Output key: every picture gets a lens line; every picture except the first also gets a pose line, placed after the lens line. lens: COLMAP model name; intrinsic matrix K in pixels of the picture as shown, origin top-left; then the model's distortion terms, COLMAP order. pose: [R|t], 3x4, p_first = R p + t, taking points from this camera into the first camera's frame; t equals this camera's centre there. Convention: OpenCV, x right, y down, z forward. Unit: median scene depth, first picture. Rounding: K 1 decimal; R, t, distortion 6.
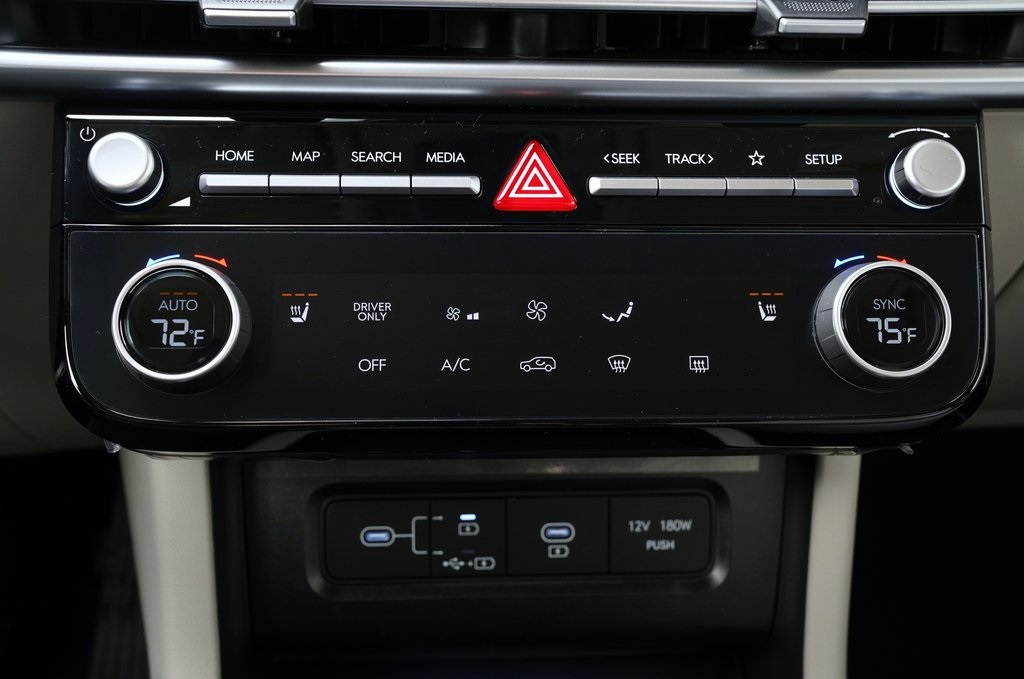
lens RADIAL K [[1263.0, 0, 501.9], [0, 1263.0, 339.9], [0, 0, 1]] dist [0.046740, 0.000000]
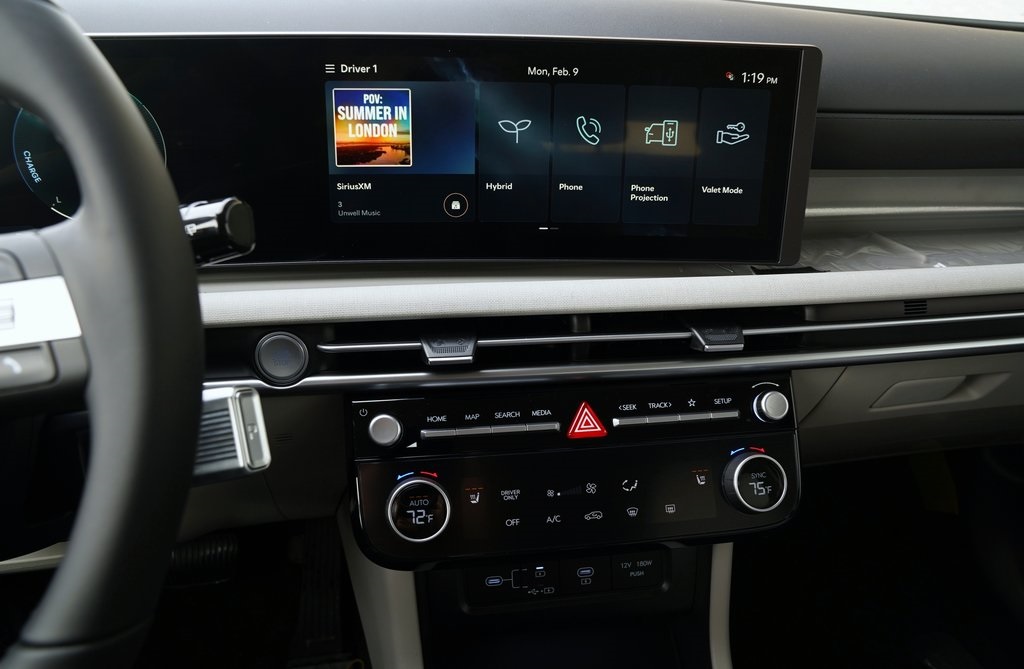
lens RADIAL K [[758.4, 0, 515.6], [0, 758.4, 334.1], [0, 0, 1]] dist [-0.110317, 0.012146]
pose [[0.996294, -0.041253, 0.075473, -0.170917], [0.042851, 0.998888, -0.019683, -0.247343], [-0.074577, 0.022844, 0.996954, -0.191249]]
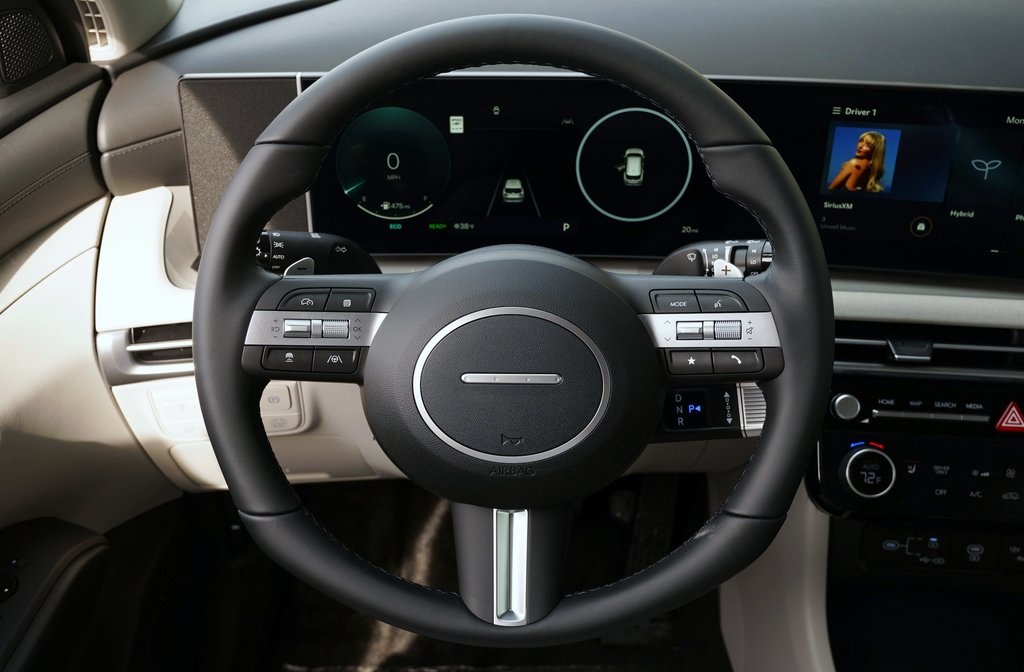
lens RADIAL K [[1067.0, 0, 508.1], [0, 1067.0, 364.0], [0, 0, 1]] dist [-0.014088, 0.000000]
pose [[0.988190, 0.059154, -0.141355, -0.640567], [-0.046872, 0.994955, 0.088695, -0.363085], [0.145888, -0.081022, 0.985978, -1.117385]]
